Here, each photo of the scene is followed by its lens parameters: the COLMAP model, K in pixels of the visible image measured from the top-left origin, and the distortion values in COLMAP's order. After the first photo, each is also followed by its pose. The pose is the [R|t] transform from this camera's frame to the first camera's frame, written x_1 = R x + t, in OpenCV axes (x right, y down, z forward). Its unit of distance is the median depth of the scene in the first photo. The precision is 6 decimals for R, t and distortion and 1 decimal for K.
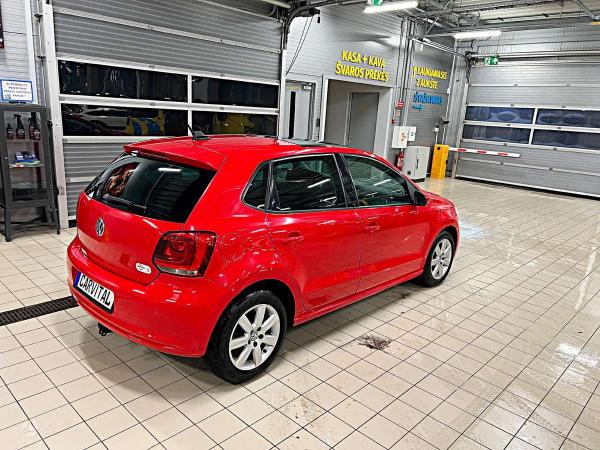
lens RADIAL K [[454.2, 0, 298.7], [0, 454.2, 225.8], [0, 0, 1]] dist [0.060843, -0.026555]
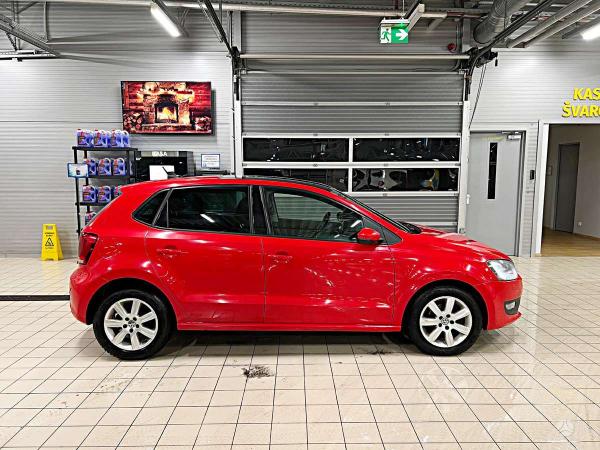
lens RADIAL K [[454.2, 0, 301.8], [0, 454.2, 229.1], [0, 0, 1]] dist [0.060843, -0.026555]
pose [[0.701397, 0.029309, -0.712168, 0.479868], [-0.138703, 0.985666, -0.096040, 0.017111], [0.699145, 0.166142, 0.695409, 0.171255]]
